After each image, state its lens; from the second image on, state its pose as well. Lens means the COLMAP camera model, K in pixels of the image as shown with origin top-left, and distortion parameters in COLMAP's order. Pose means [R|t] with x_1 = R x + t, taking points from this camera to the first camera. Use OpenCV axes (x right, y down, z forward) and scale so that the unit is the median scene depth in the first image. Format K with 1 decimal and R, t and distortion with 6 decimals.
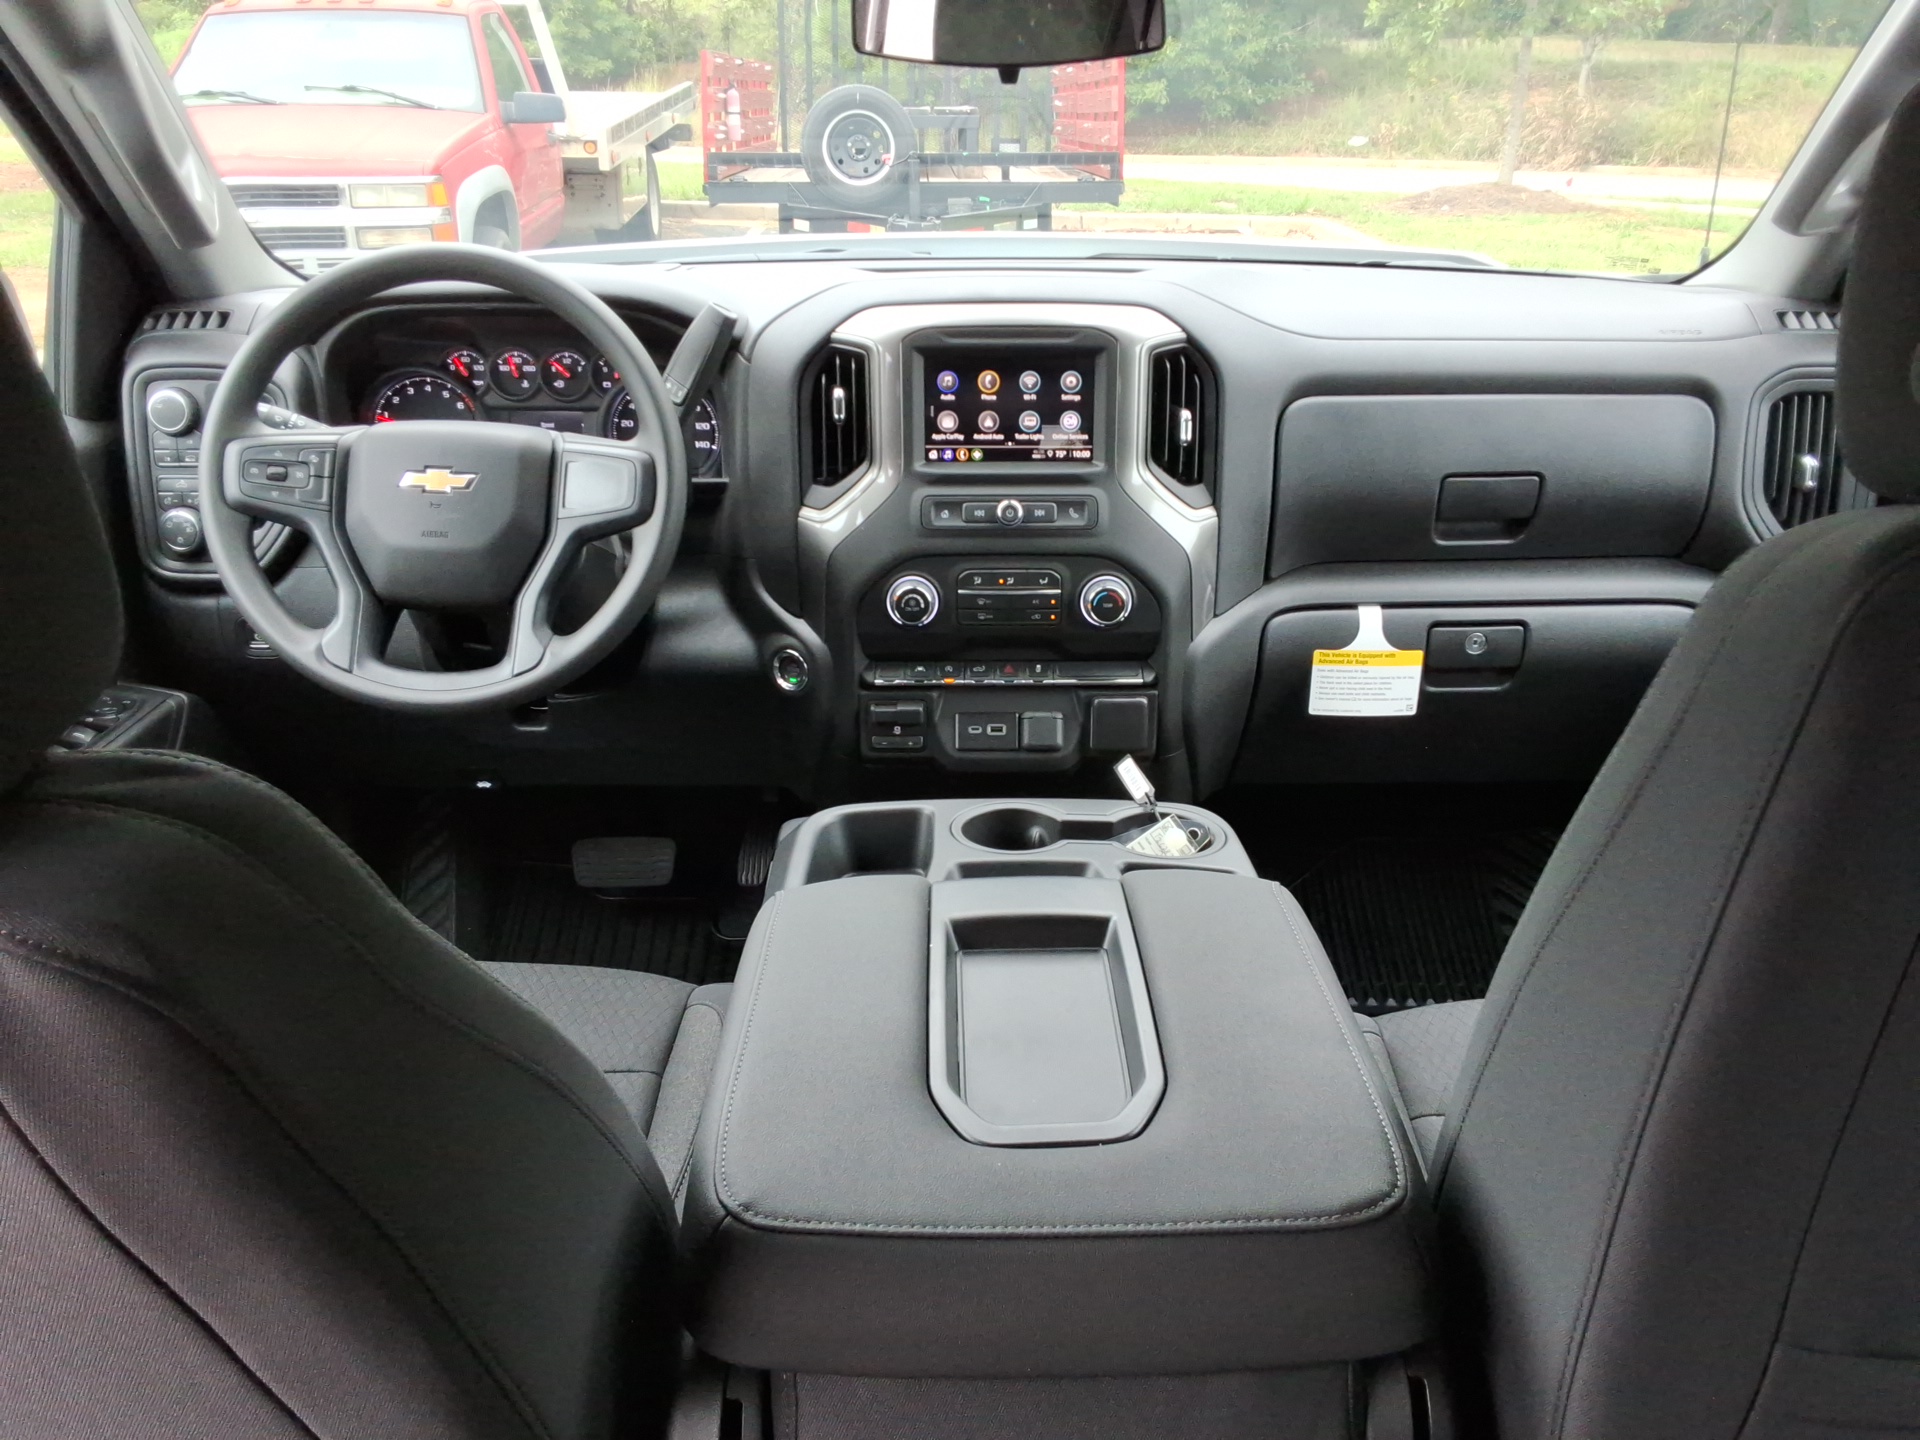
lens RADIAL K [[1544.2, 0, 993.8], [0, 1544.2, 719.0], [0, 0, 1]] dist [0.110104, -0.168276]
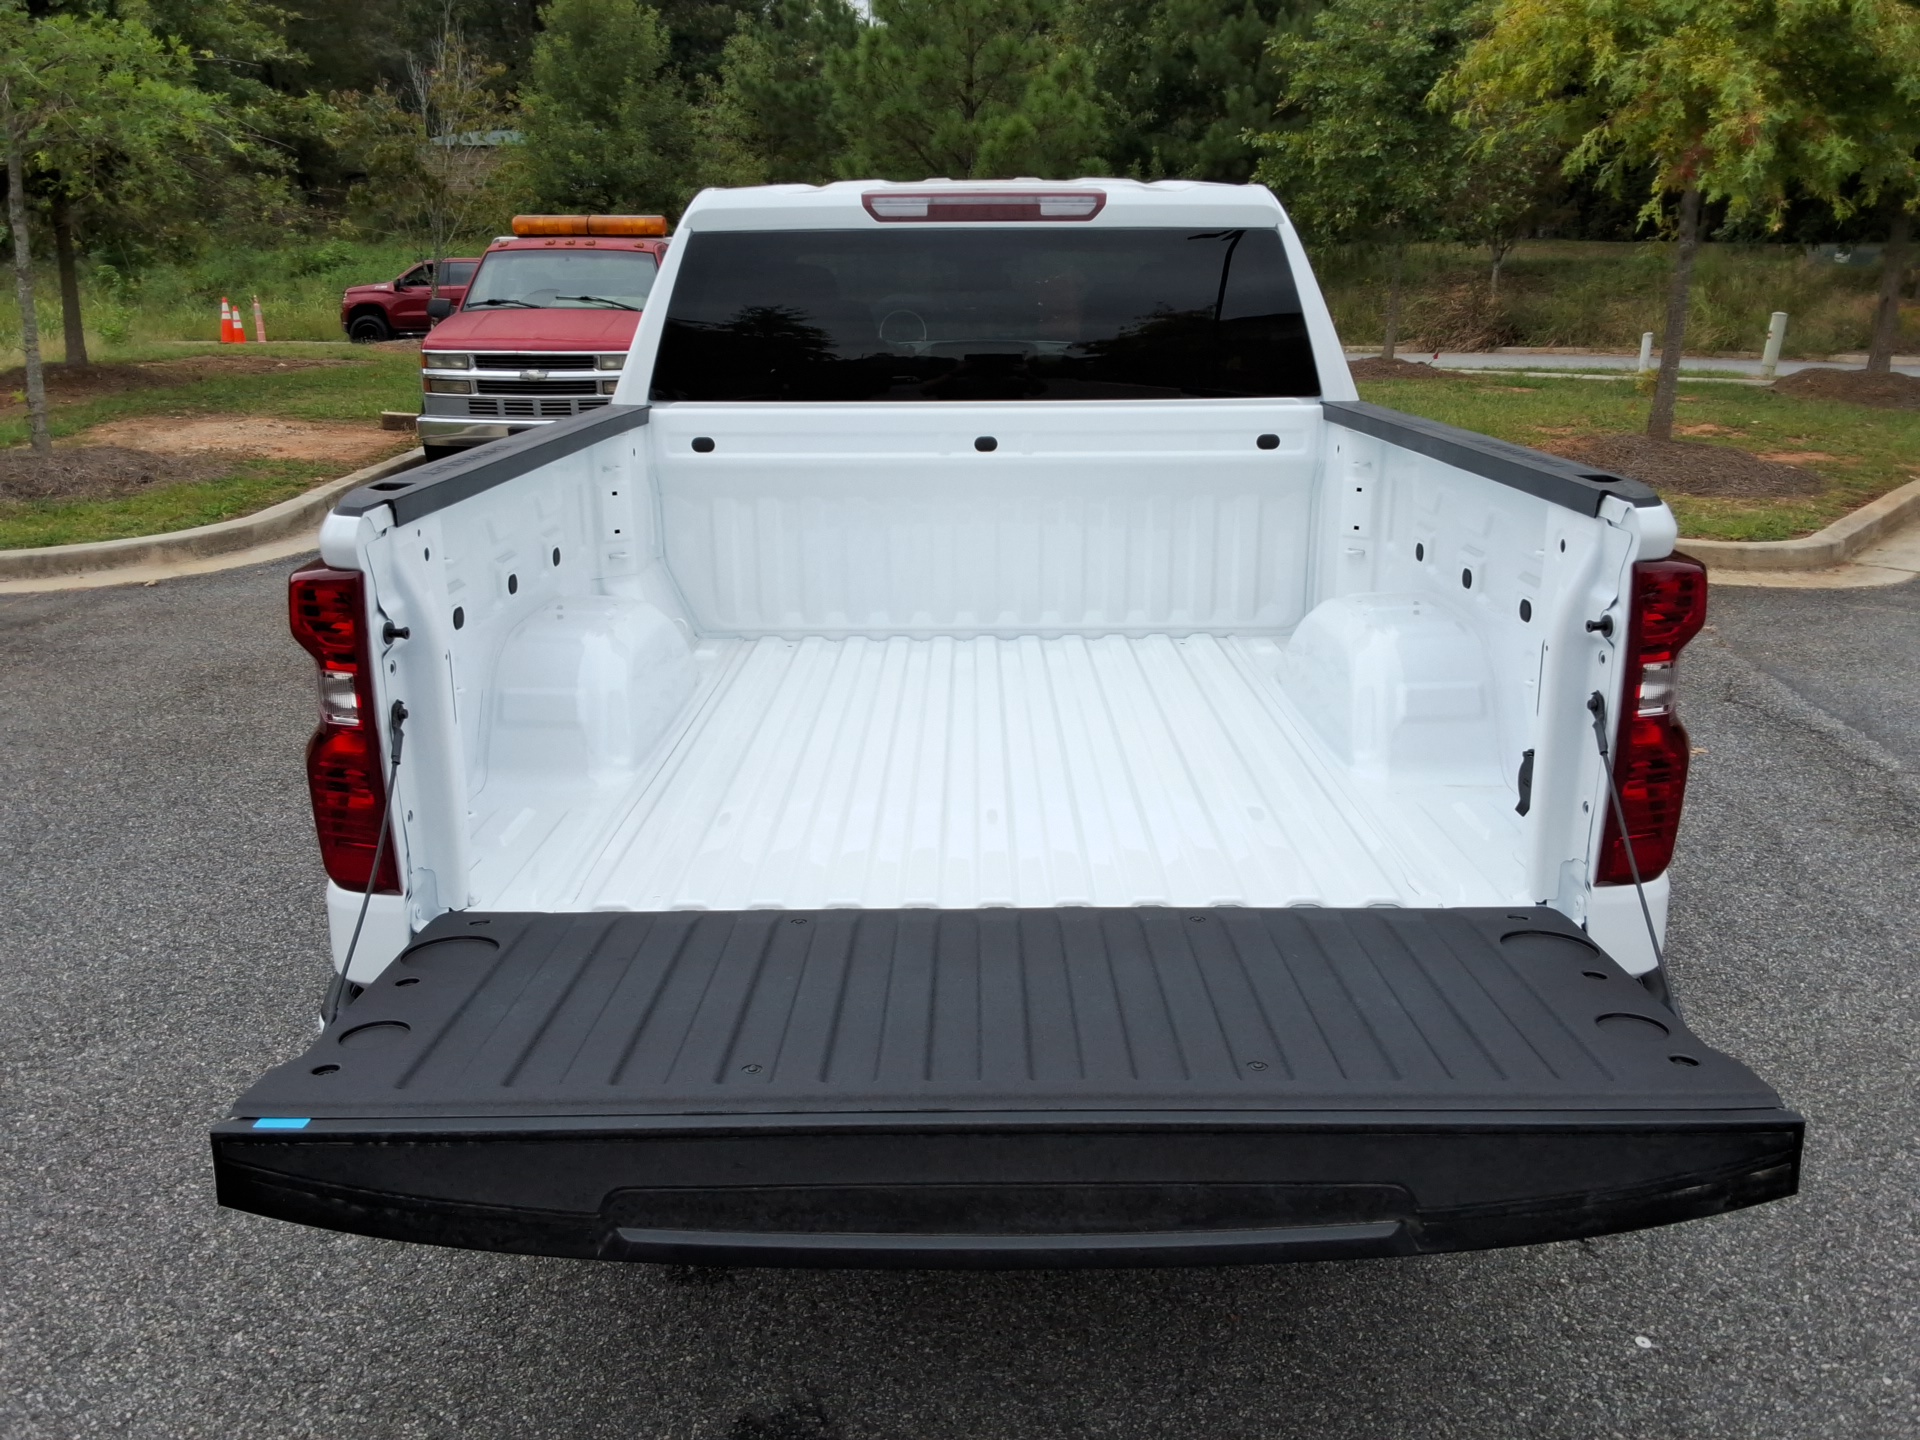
lens RADIAL K [[1544.2, 0, 969.4], [0, 1544.2, 703.5], [0, 0, 1]] dist [0.110104, -0.168276]
pose [[0.999809, -0.008179, -0.017765, 0.045150], [0.005933, 0.992389, -0.122999, 1.069349], [0.018635, 0.122870, 0.992248, -2.713005]]
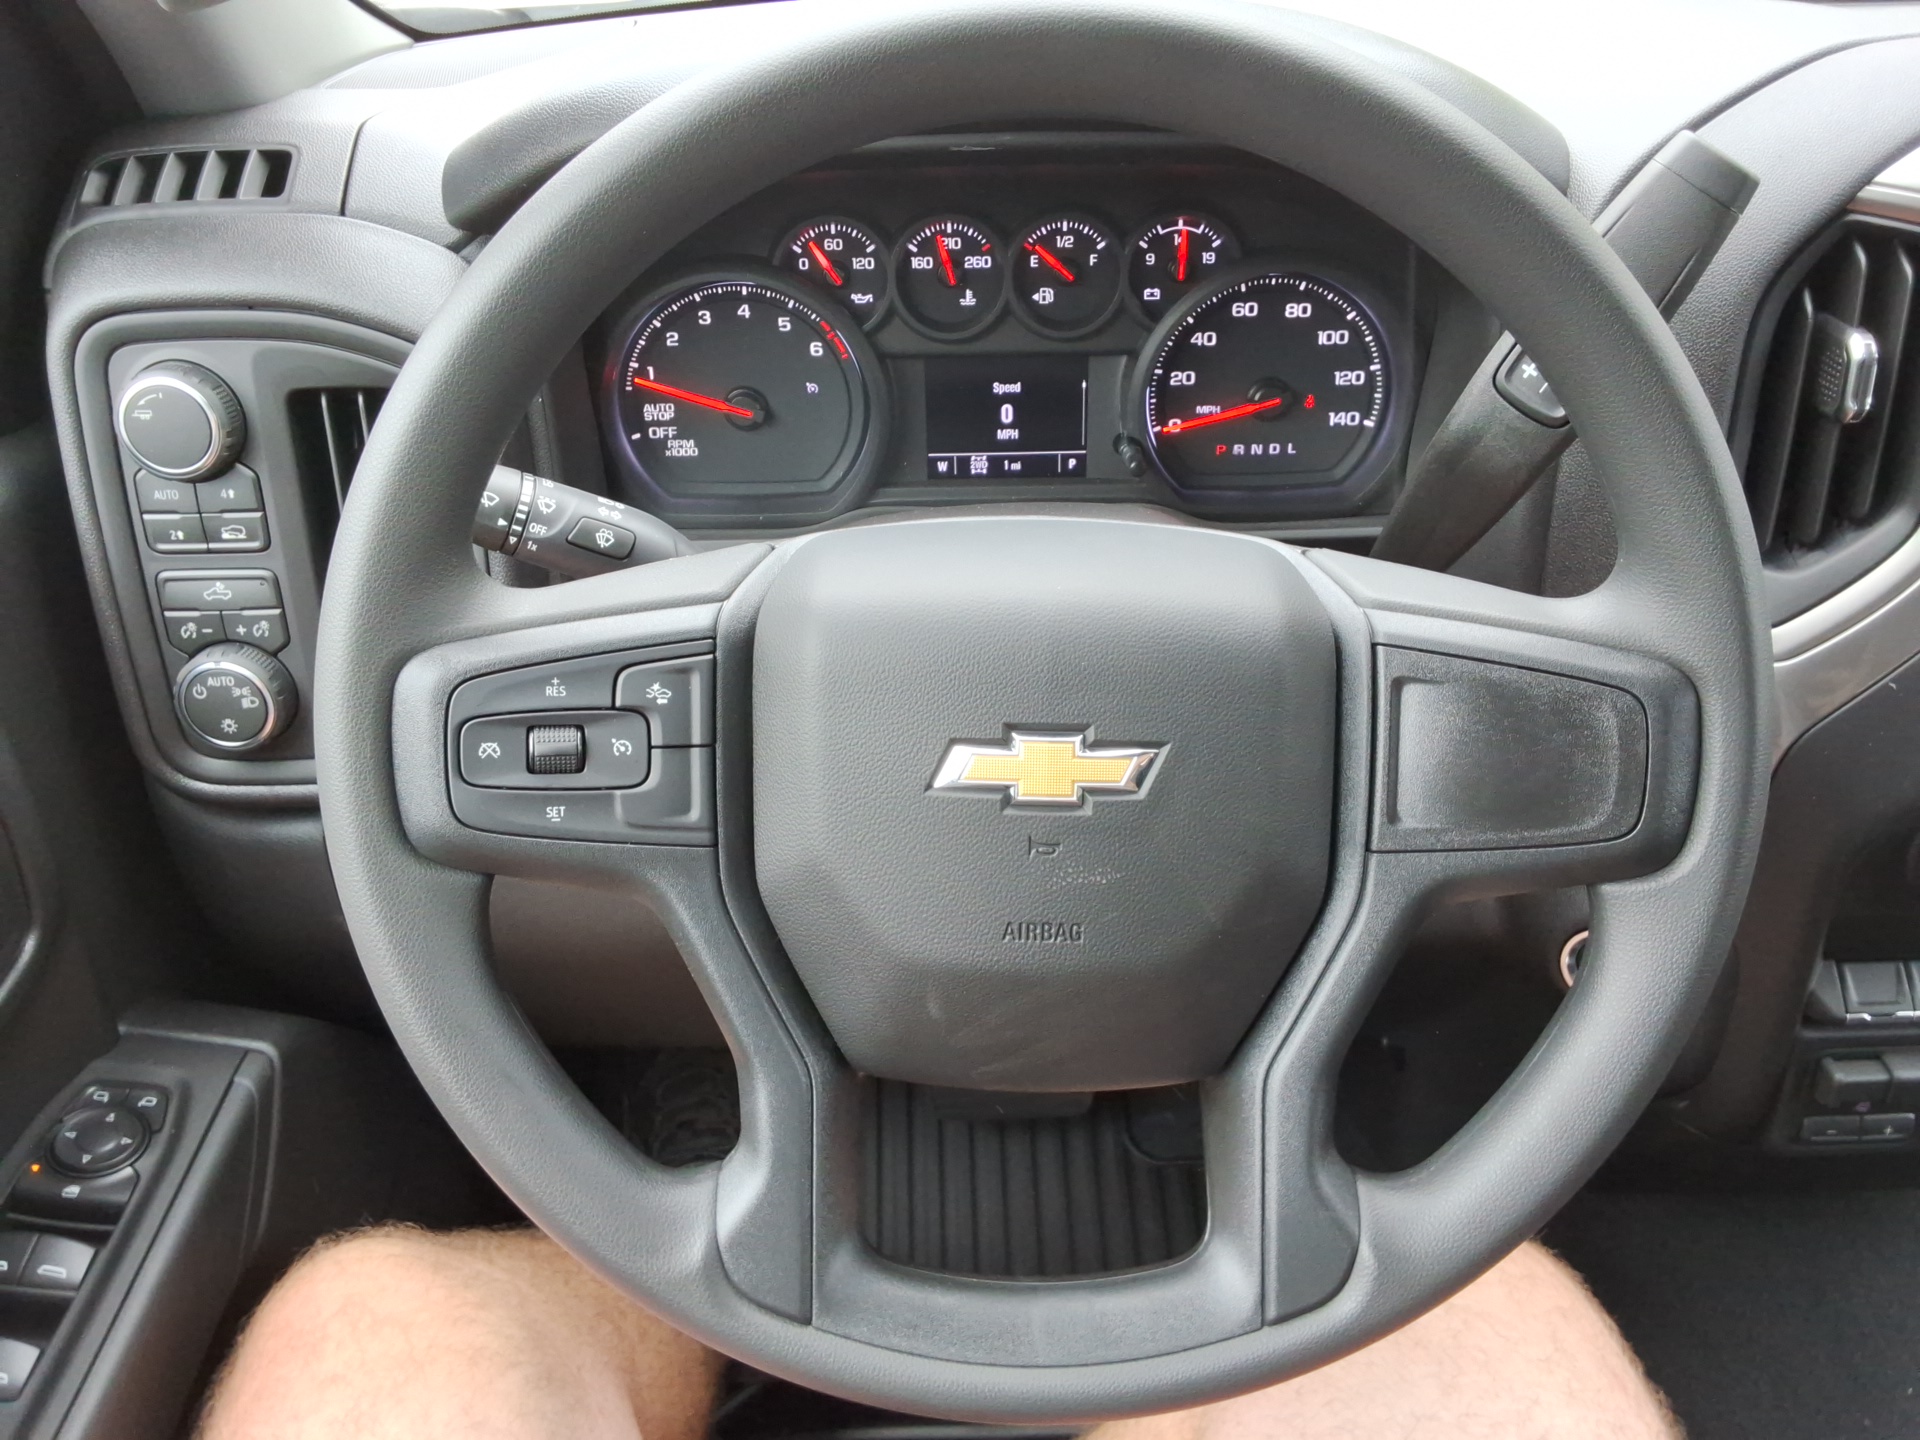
lens RADIAL K [[1544.2, 0, 976.9], [0, 1544.2, 714.4], [0, 0, 1]] dist [0.110104, -0.168276]
pose [[0.999848, -0.017412, -0.000198, -0.317198], [0.017137, 0.981903, 0.188608, -0.193139], [-0.003090, -0.188583, 0.982052, 0.586018]]
